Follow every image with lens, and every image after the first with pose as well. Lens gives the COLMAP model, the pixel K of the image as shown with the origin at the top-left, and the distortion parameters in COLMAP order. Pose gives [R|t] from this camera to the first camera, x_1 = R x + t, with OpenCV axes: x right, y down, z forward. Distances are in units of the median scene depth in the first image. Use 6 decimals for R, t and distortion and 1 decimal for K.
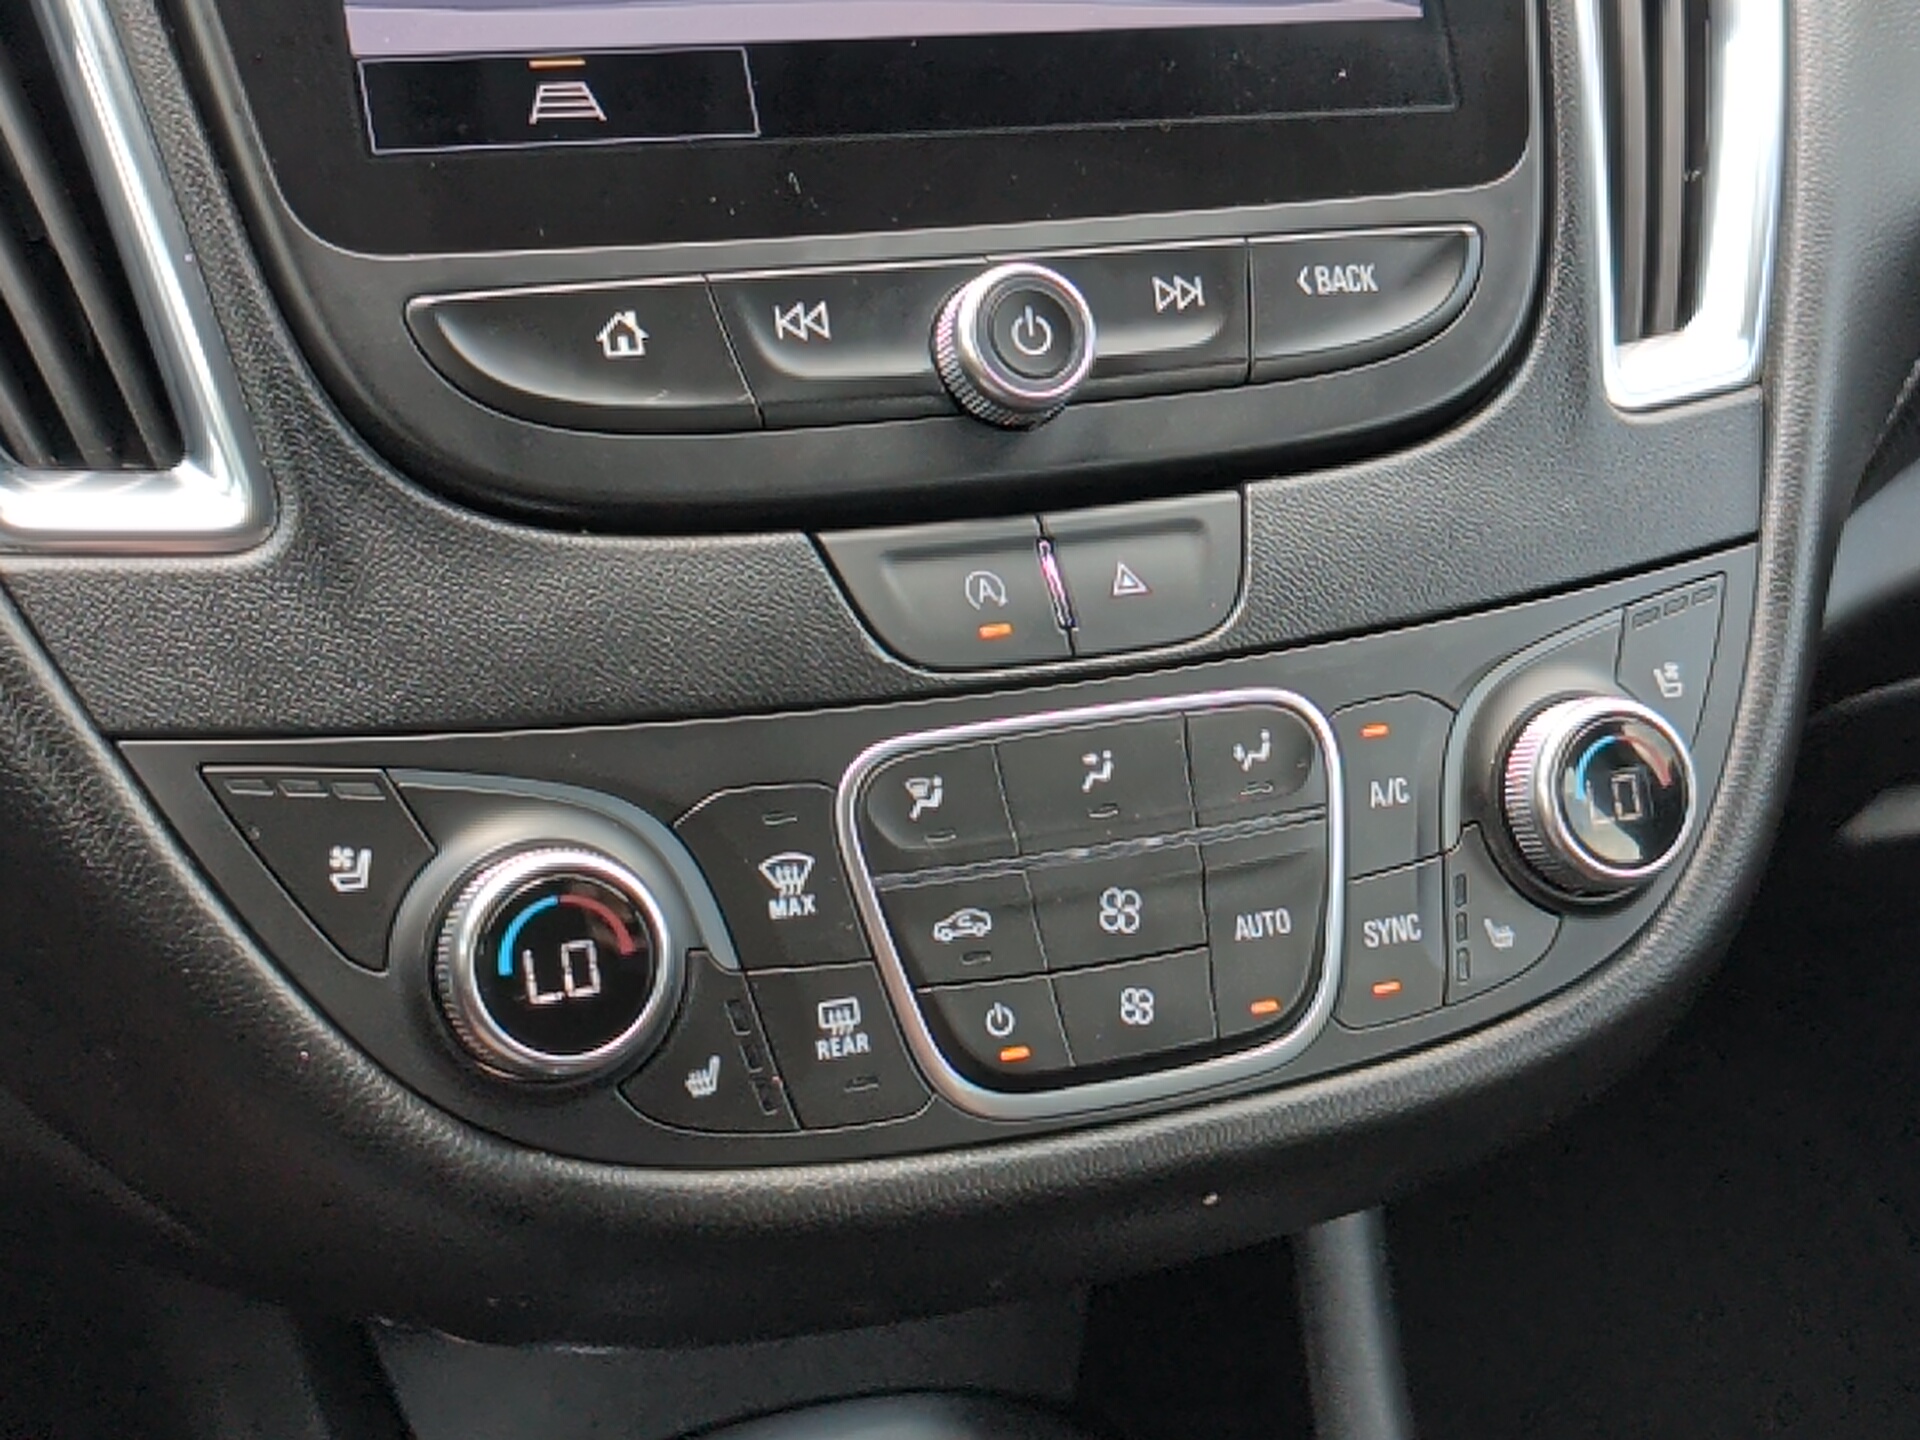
lens RADIAL K [[2676.1, 0, 960.0], [0, 2676.1, 720.0], [0, 0, 1]] dist [0.180364, -0.801909]
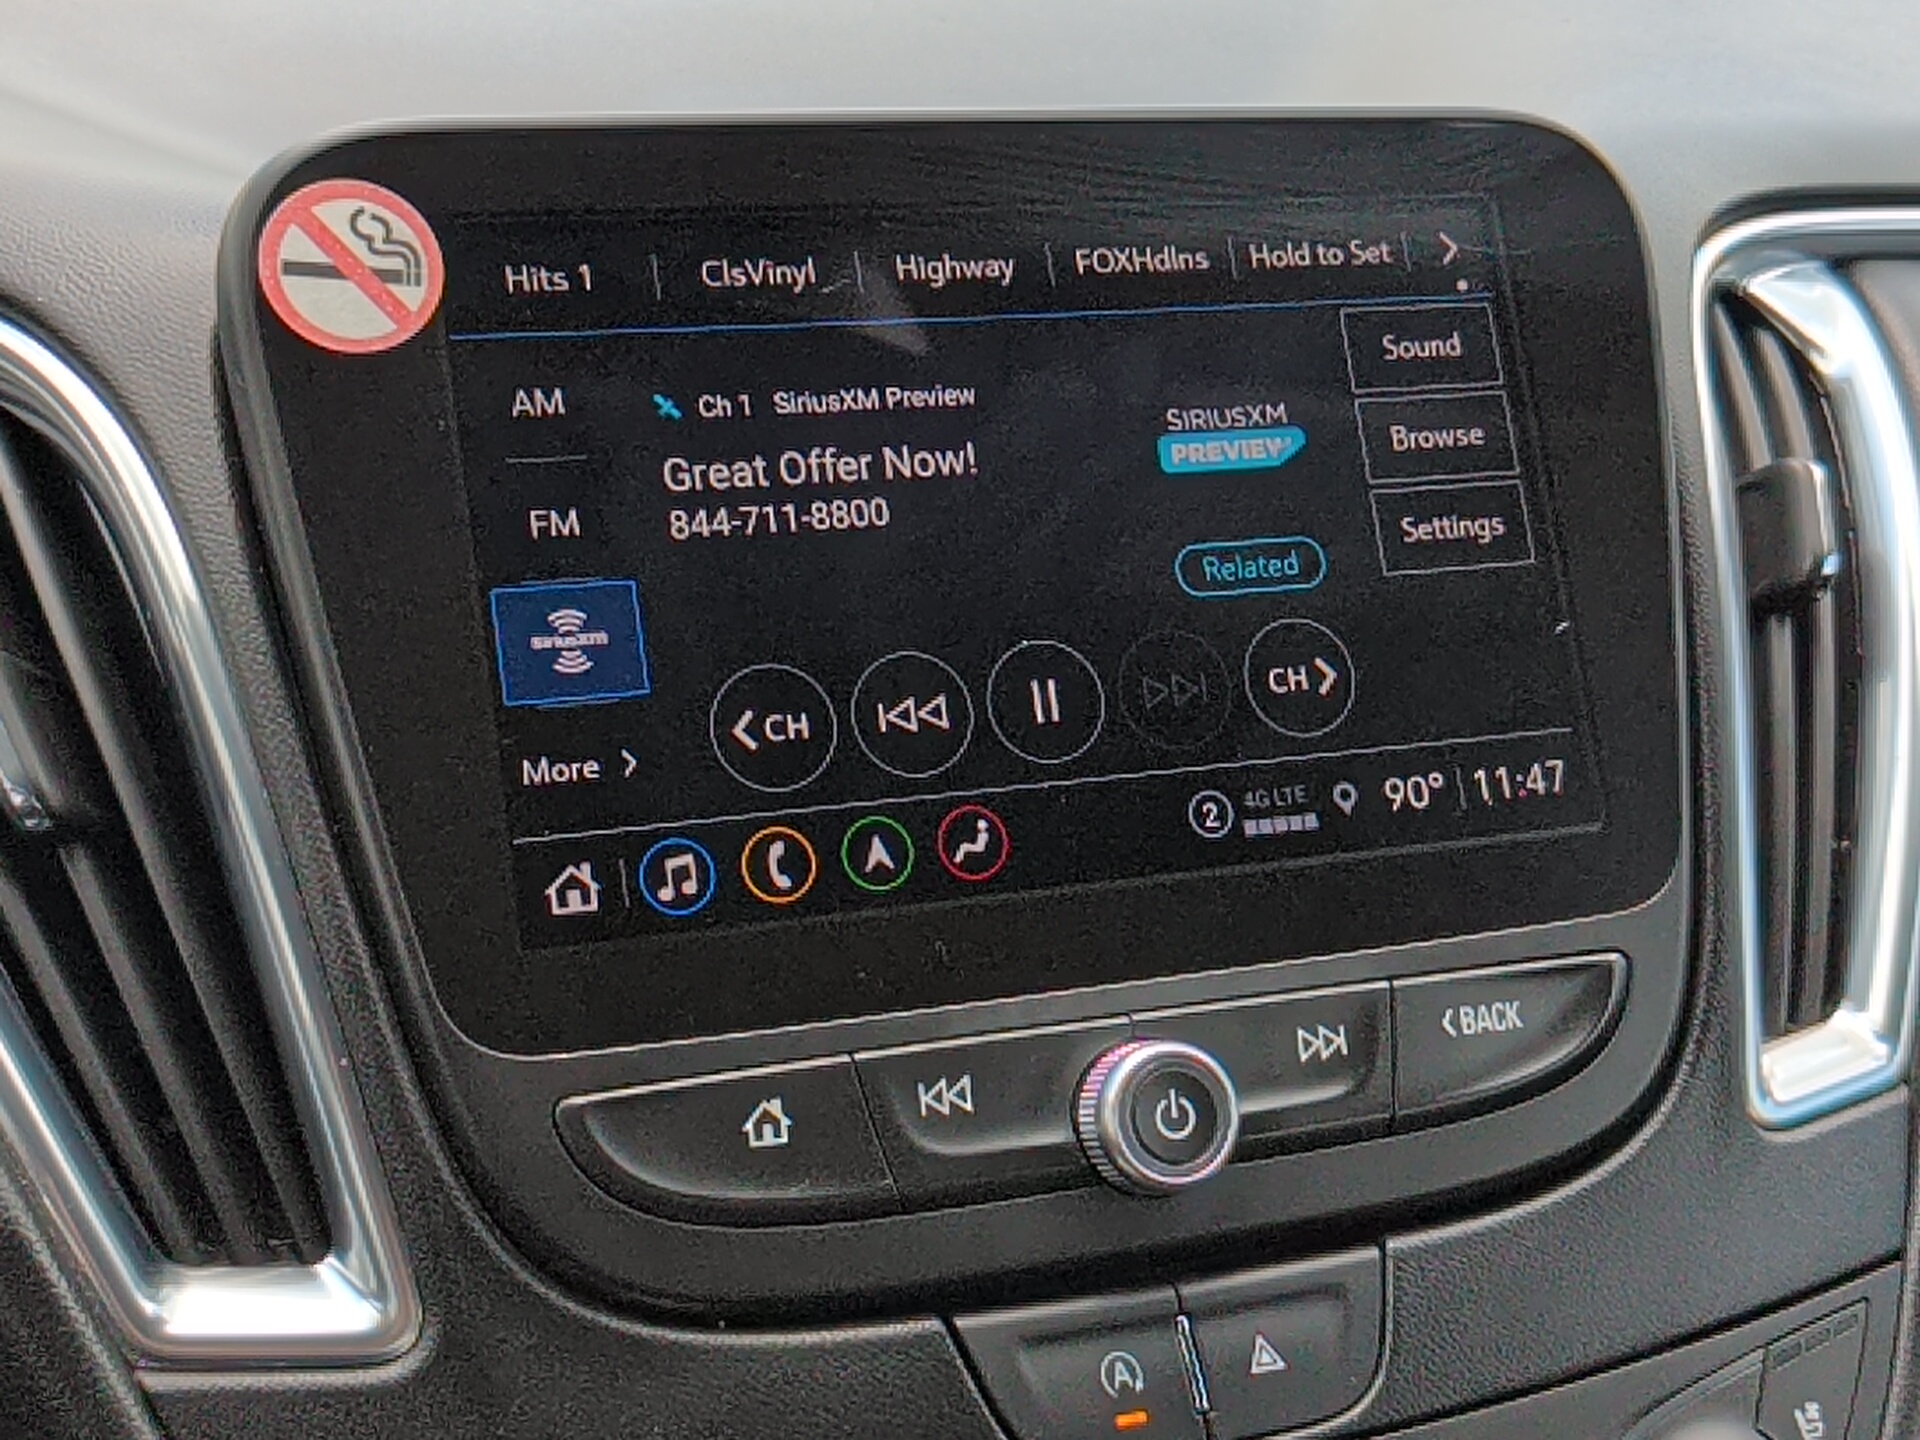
lens RADIAL K [[2676.1, 0, 960.0], [0, 2676.1, 720.0], [0, 0, 1]] dist [0.180364, -0.801909]
pose [[0.998897, 0.028776, -0.037108, -0.020152], [-0.029867, 0.999127, -0.029201, -0.258756], [0.036235, 0.030278, 0.998885, -0.003536]]
